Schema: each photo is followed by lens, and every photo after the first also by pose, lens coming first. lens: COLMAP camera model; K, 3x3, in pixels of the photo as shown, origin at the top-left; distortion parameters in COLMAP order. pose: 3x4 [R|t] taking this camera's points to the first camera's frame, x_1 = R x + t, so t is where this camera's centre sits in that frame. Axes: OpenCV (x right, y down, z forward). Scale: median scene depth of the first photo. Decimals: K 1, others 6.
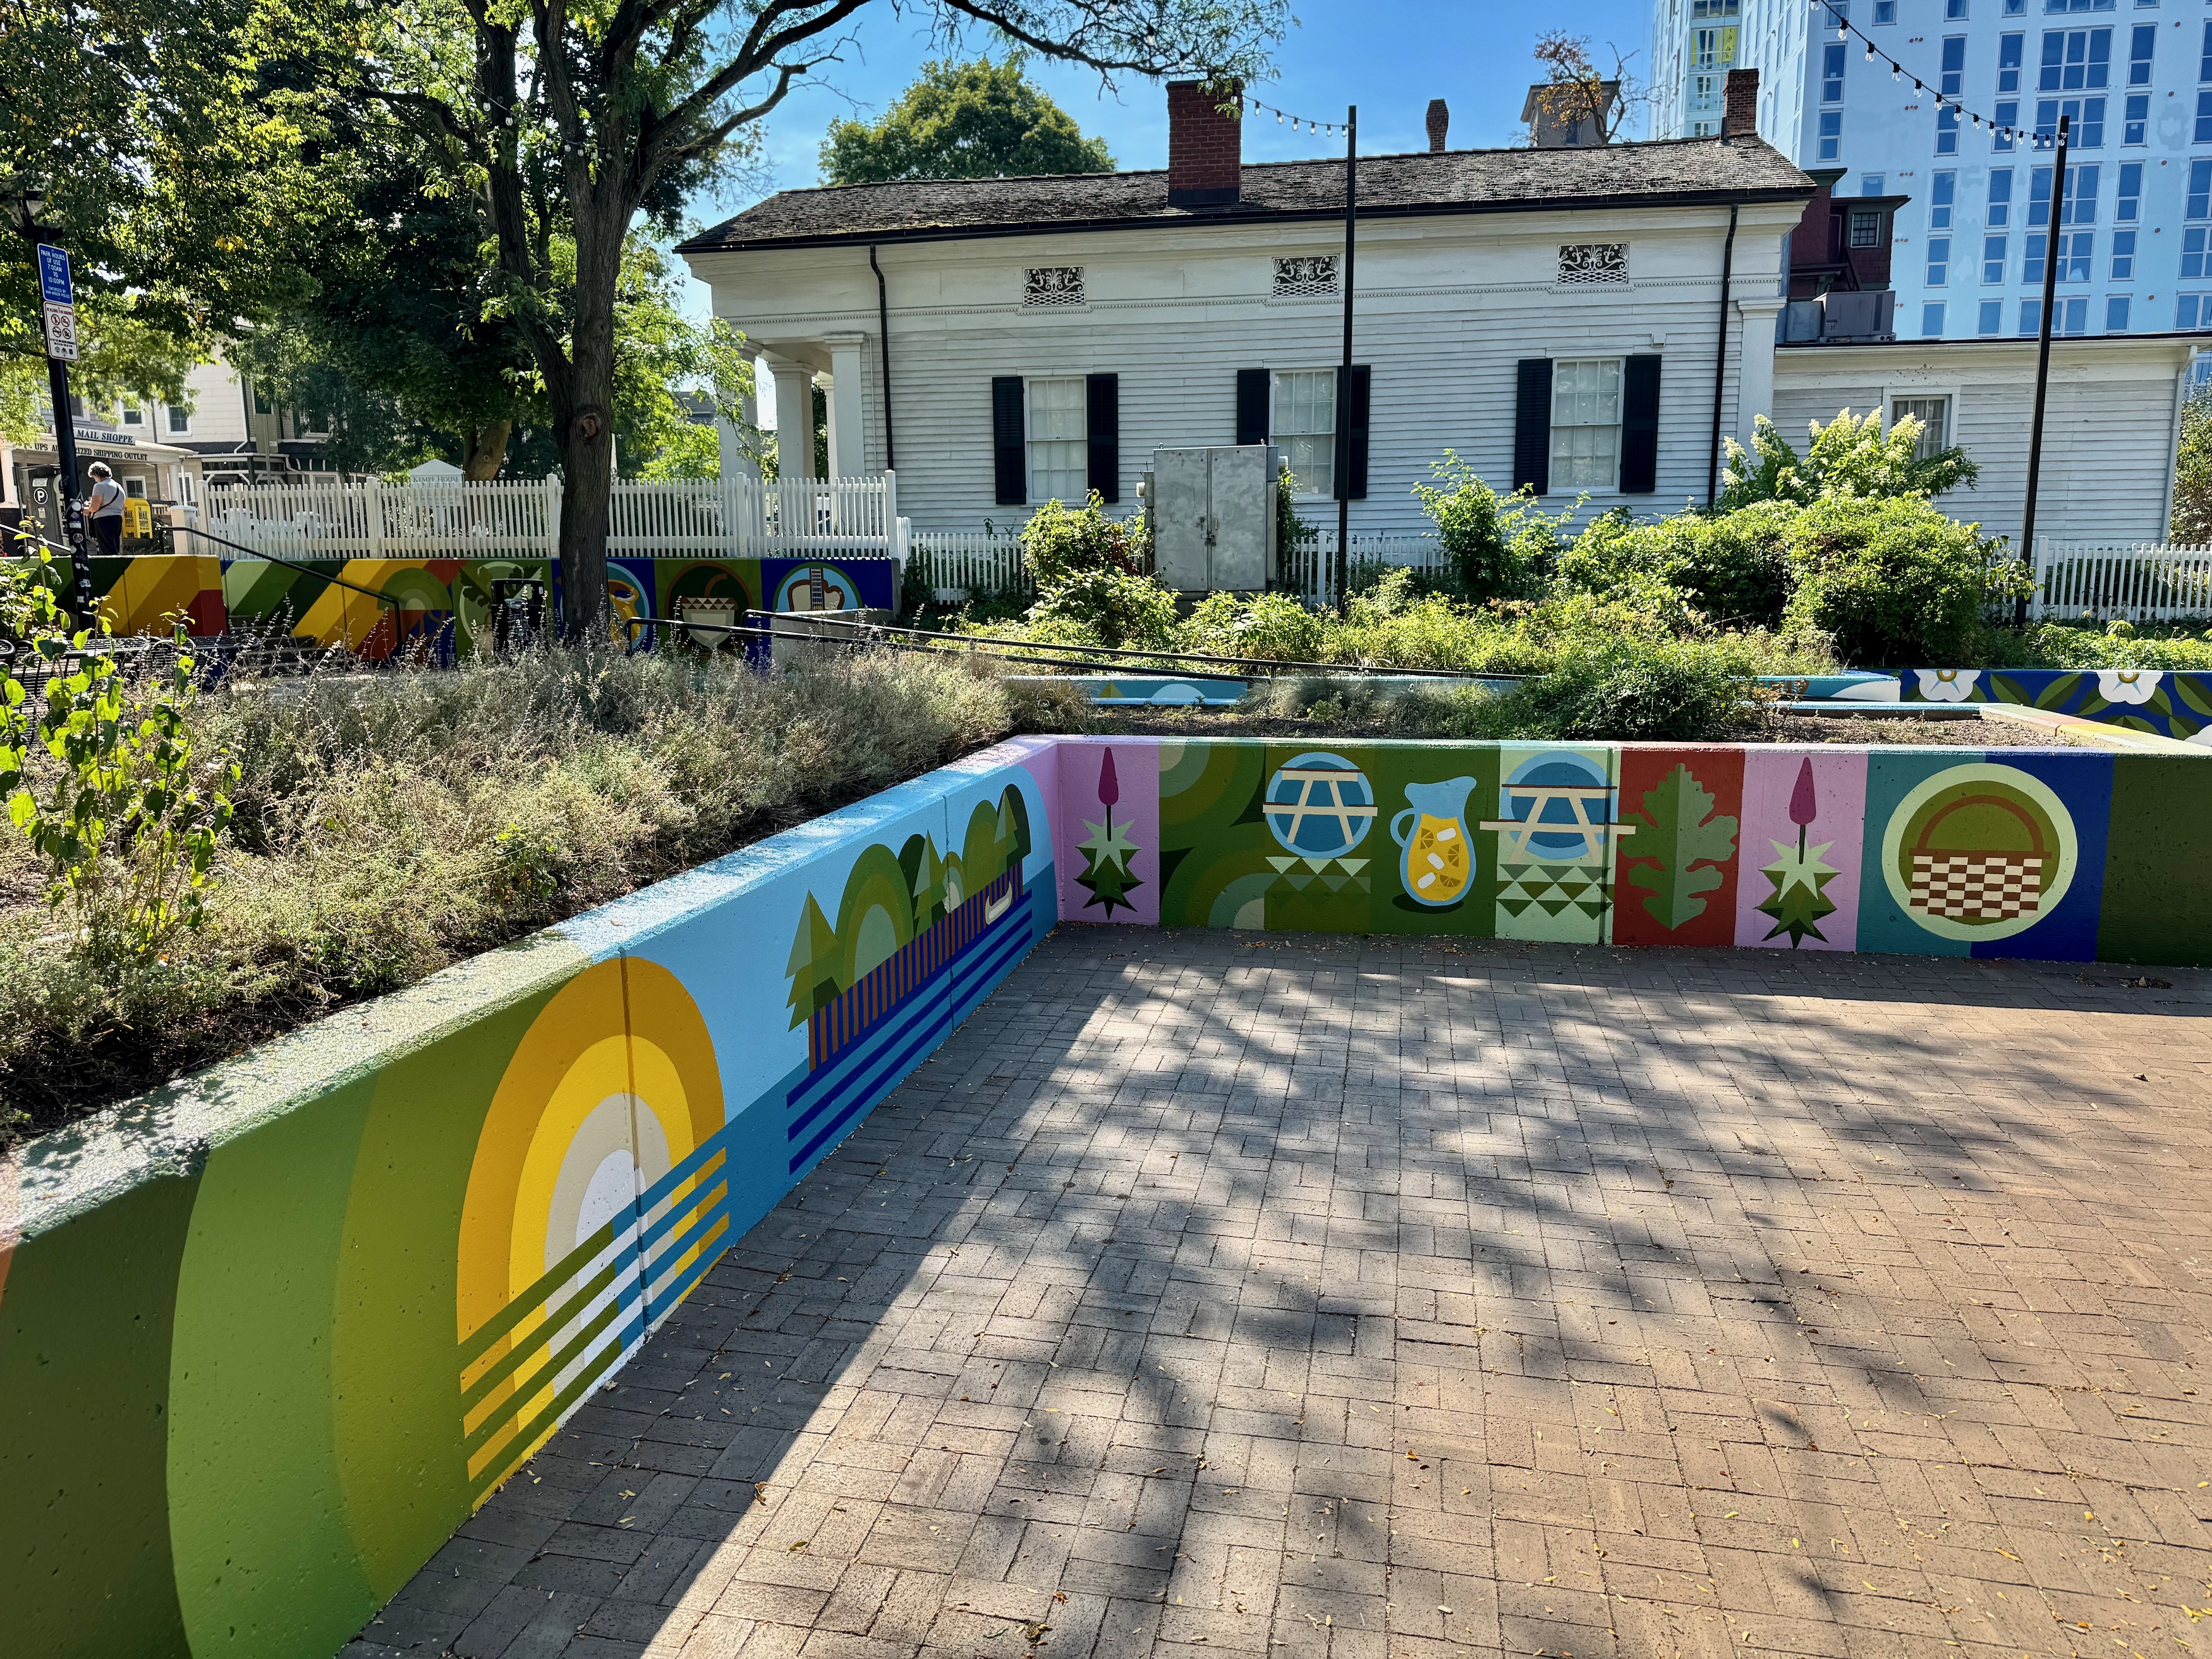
lens RADIAL K [[1593.7, 0, 1047.4], [0, 1593.7, 813.6], [0, 0, 1]] dist [0.002950, -0.033364]
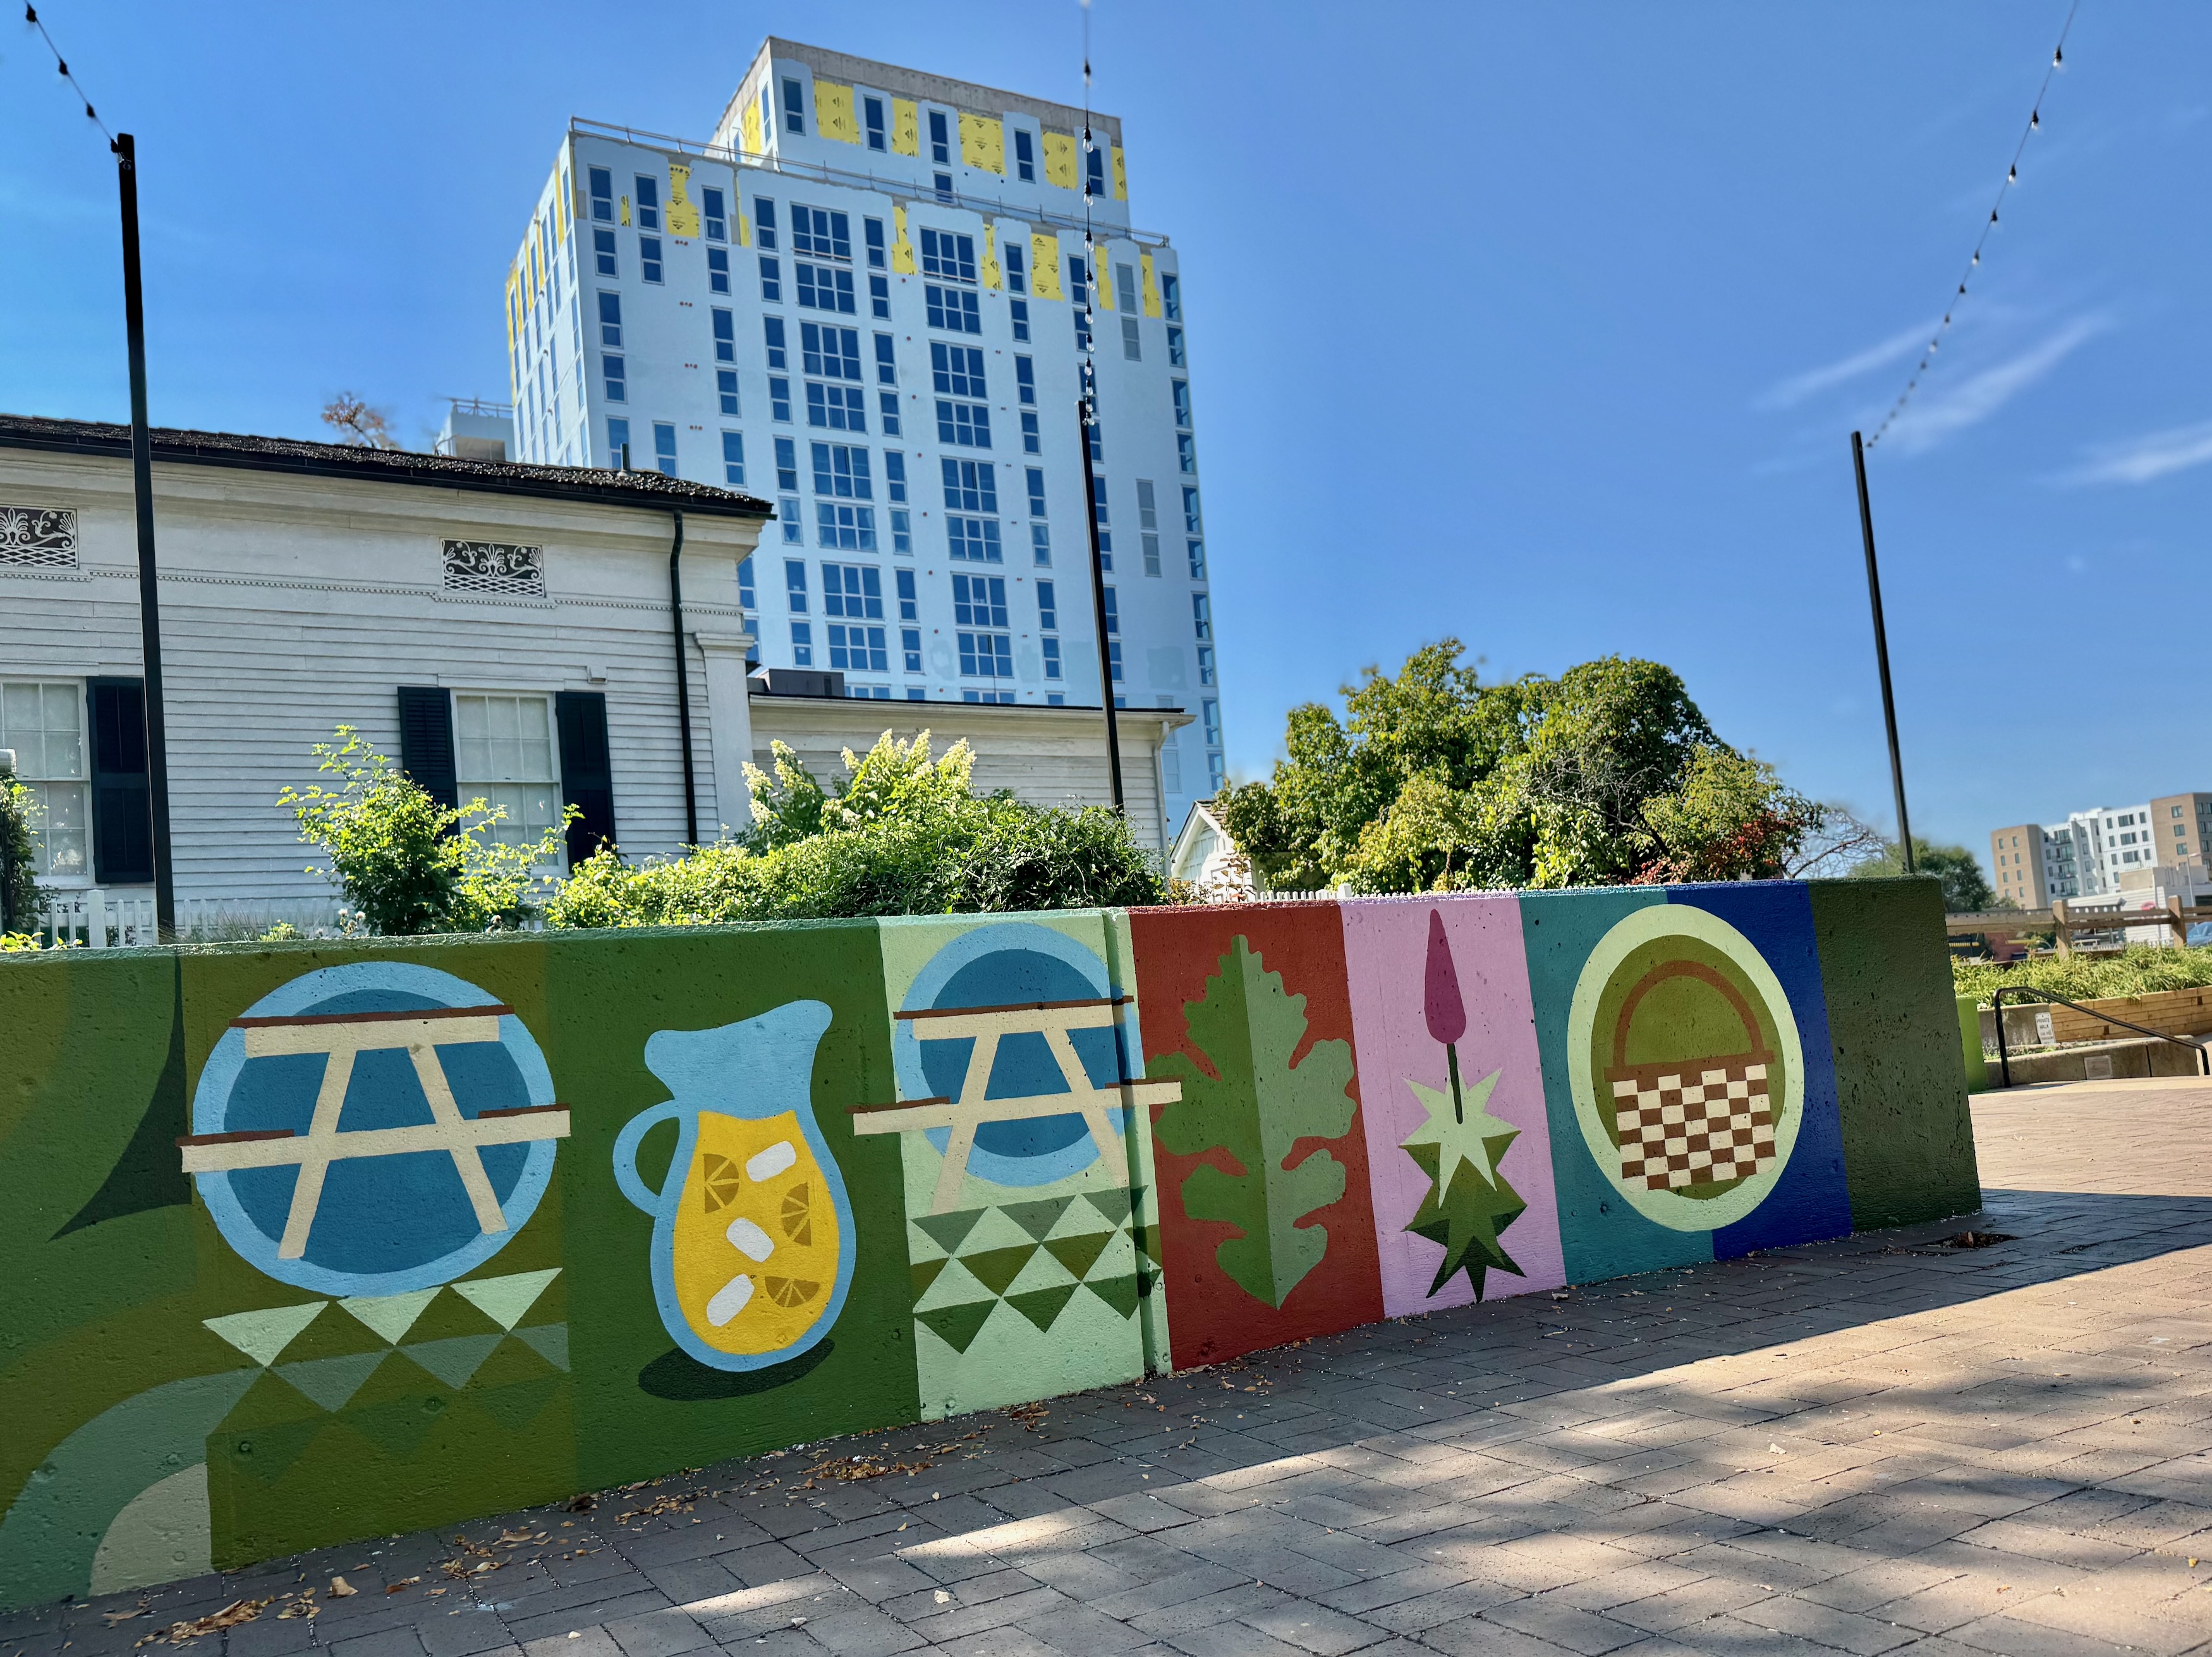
lens RADIAL K [[1681.0, 0, 1198.4], [0, 1681.0, 946.7], [0, 0, 1]] dist [0.182923, -0.340845]
pose [[0.709881, -0.007698, 0.704280, 0.043624], [0.194883, 0.963047, -0.185907, 0.058661], [-0.676823, 0.269224, 0.685149, 0.657528]]
